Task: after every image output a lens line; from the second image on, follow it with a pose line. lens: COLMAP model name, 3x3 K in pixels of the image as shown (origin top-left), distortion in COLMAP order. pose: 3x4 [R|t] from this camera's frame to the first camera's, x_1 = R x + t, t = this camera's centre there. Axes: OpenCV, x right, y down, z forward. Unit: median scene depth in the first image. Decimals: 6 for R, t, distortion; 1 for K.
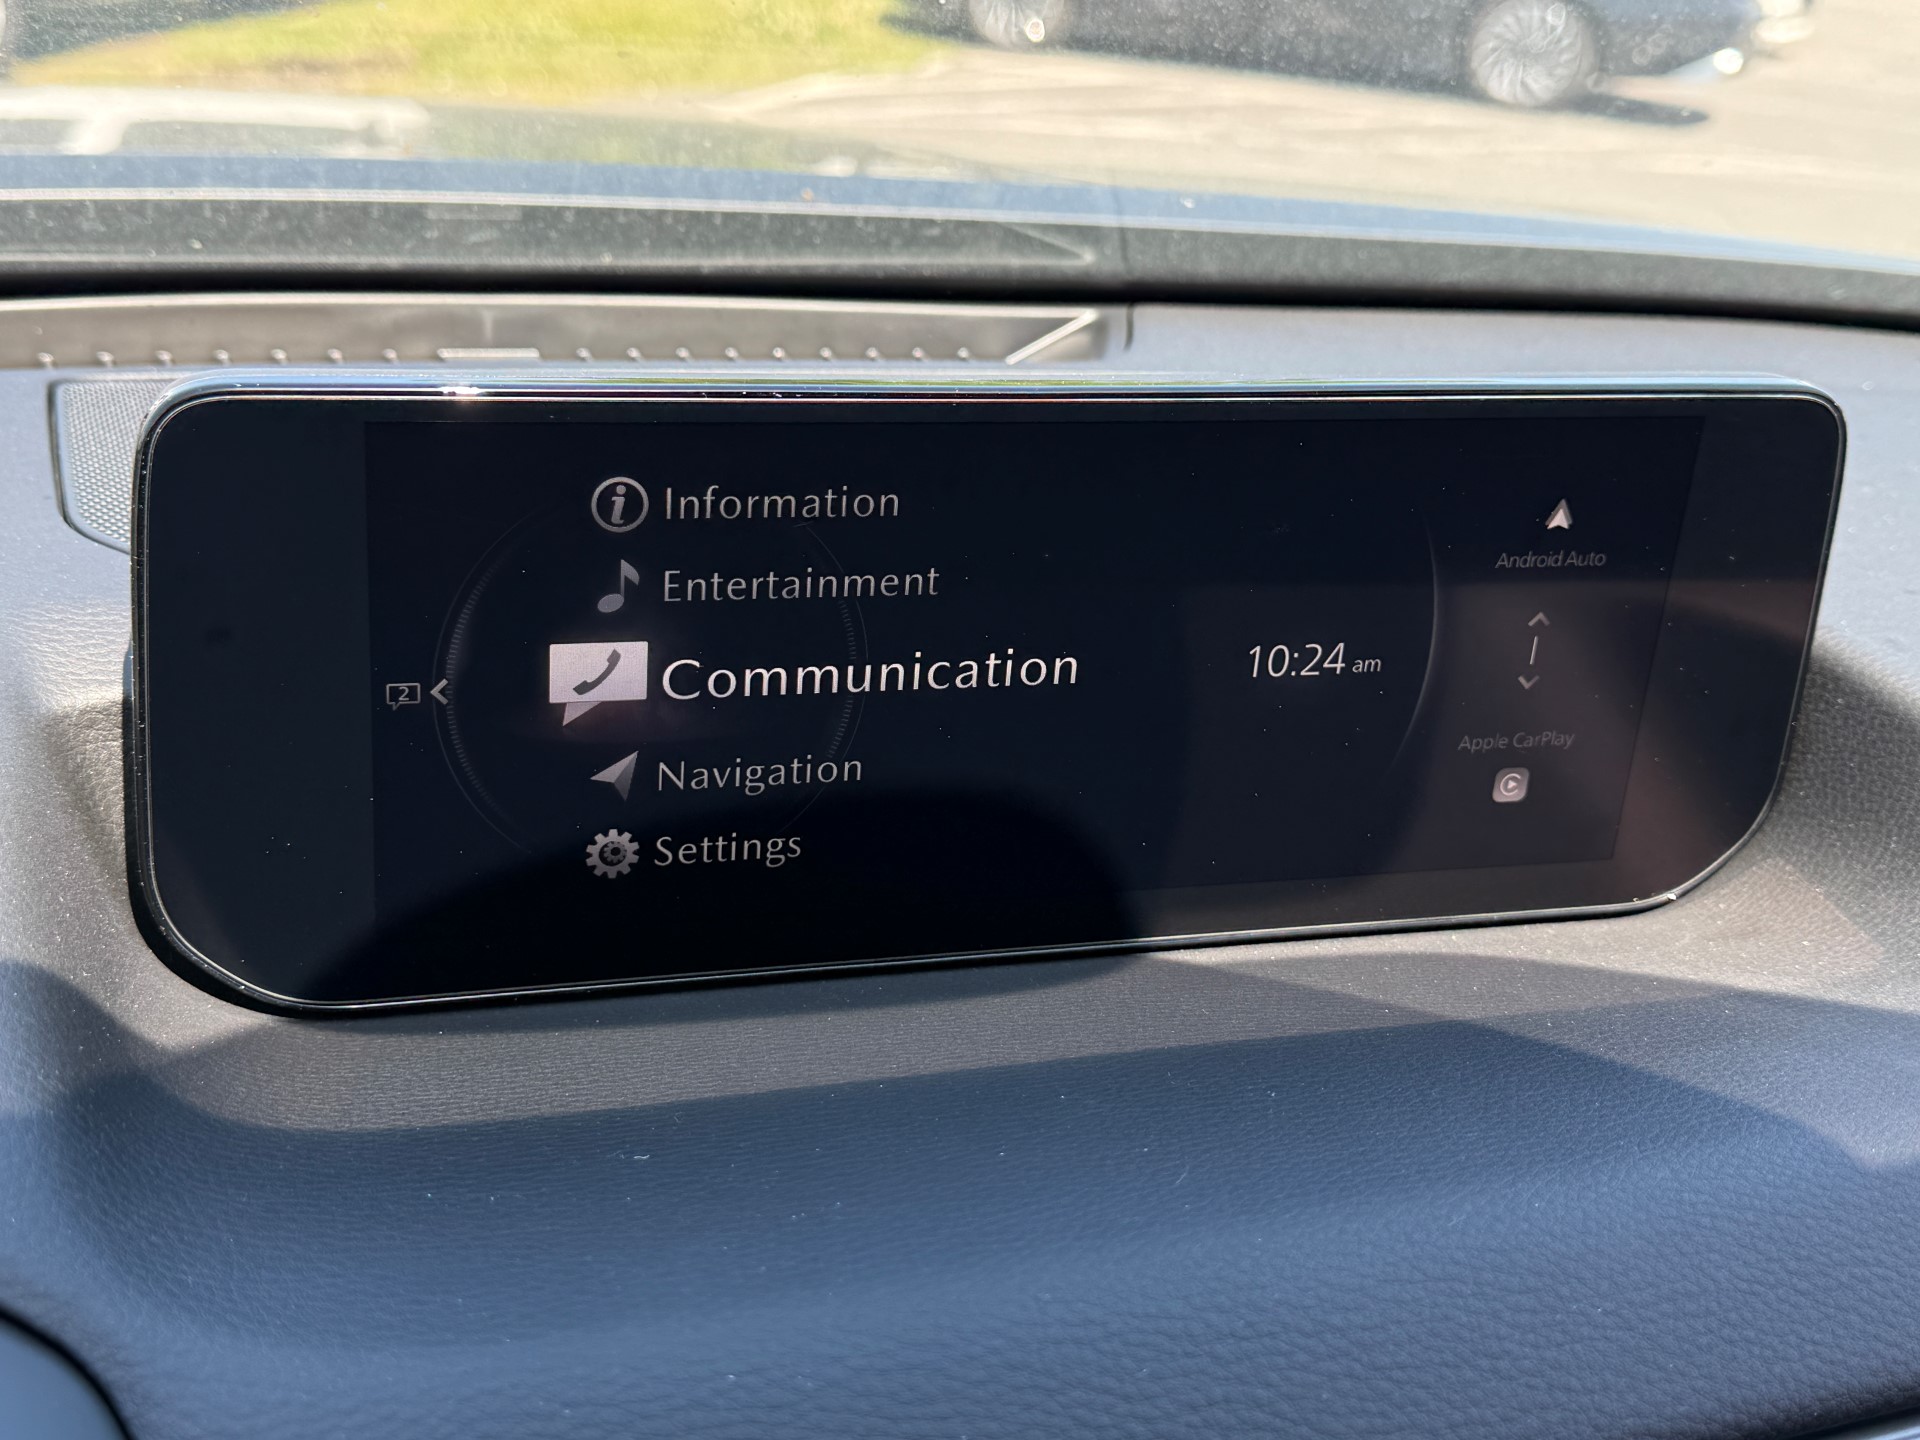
lens RADIAL K [[2212.1, 0, 960.0], [0, 2212.1, 720.0], [0, 0, 1]] dist [0.167568, -0.480137]
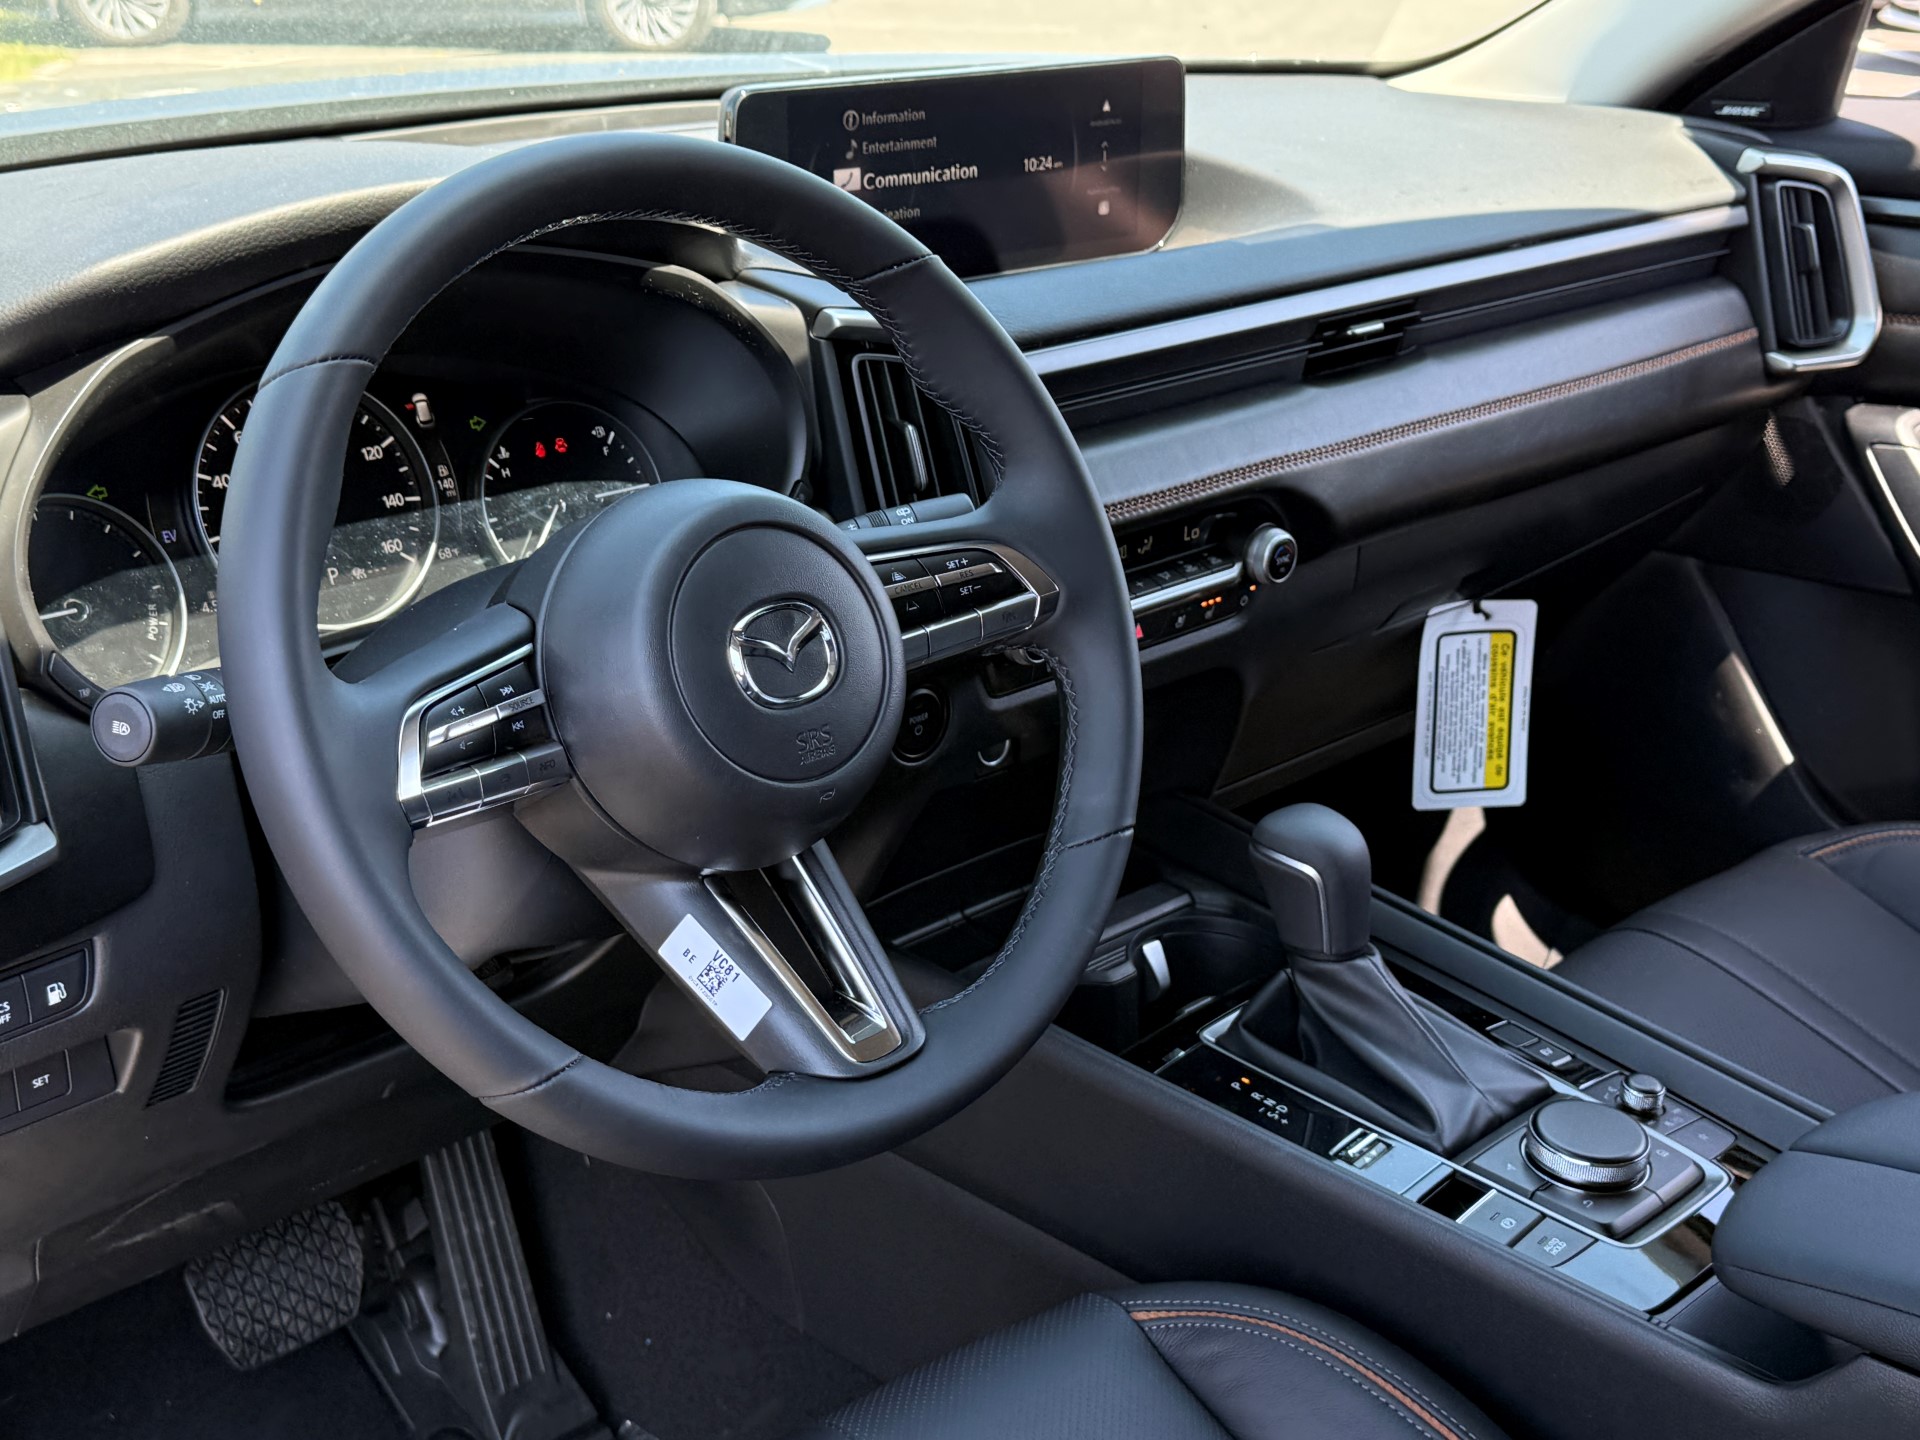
lens RADIAL K [[2349.3, 0, 878.0], [0, 2349.3, 720.8], [0, 0, 1]] dist [0.069642, -0.009407]
pose [[0.927485, -0.192098, 0.320735, -1.249990], [0.193457, 0.980711, 0.027950, 0.597569], [-0.319917, 0.036125, 0.946757, -1.955308]]
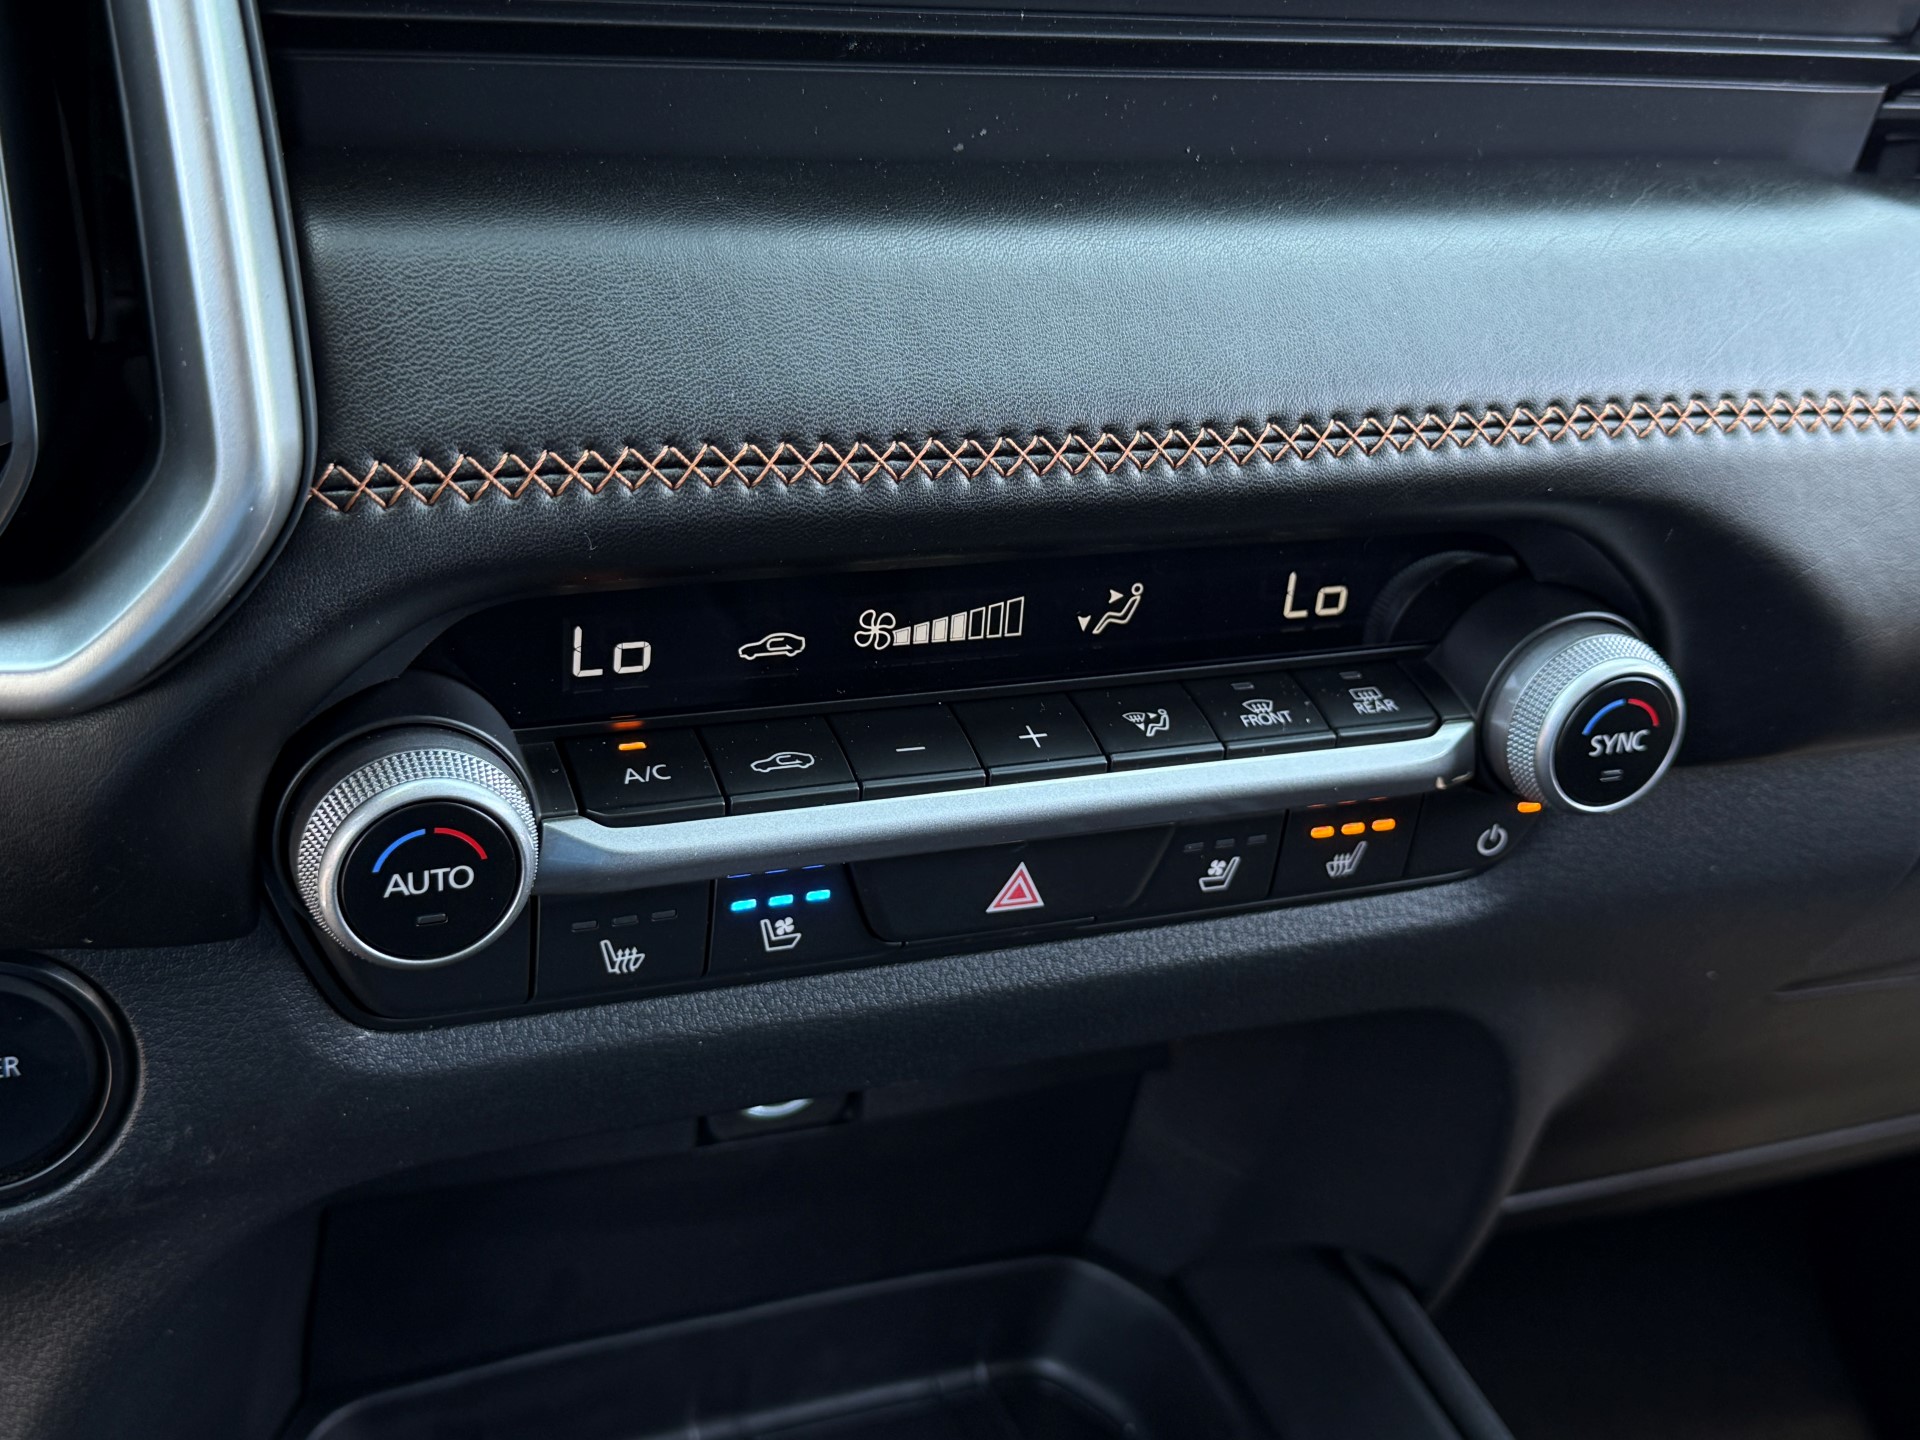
lens RADIAL K [[2212.1, 0, 960.0], [0, 2212.1, 720.0], [0, 0, 1]] dist [0.167568, -0.480137]
pose [[0.999694, -0.002630, 0.024584, 0.009331], [0.002222, 0.999860, 0.016608, 0.555479], [-0.024625, -0.016548, 0.999560, -0.052392]]
